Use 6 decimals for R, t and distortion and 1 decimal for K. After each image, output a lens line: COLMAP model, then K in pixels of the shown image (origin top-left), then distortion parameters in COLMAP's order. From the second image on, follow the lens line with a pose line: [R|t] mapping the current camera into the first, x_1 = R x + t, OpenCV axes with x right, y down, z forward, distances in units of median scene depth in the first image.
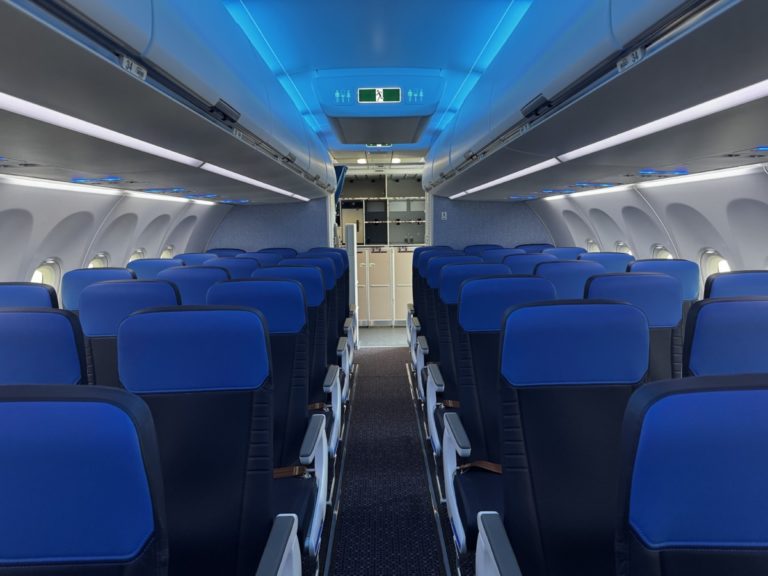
lens RADIAL K [[535.4, 0, 382.0], [0, 535.4, 299.4], [0, 0, 1]] dist [0.030330, -0.088115]
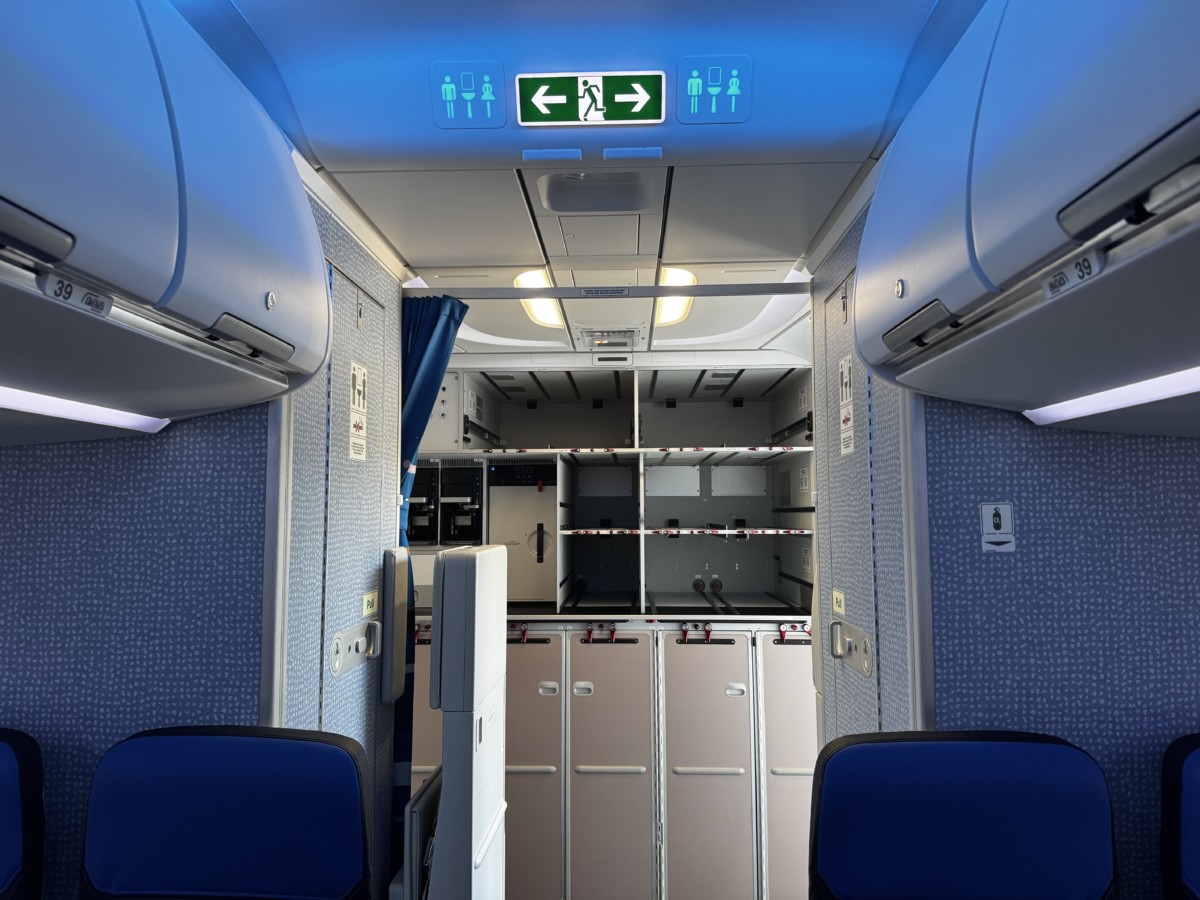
lens RADIAL K [[836.6, 0, 596.8], [0, 836.6, 467.8], [0, 0, 1]] dist [0.030330, -0.088115]
pose [[0.999010, 0.006798, -0.043973, 0.006712], [-0.015226, 0.980826, -0.194291, -0.092068], [0.041809, 0.194768, 0.979958, 0.558843]]
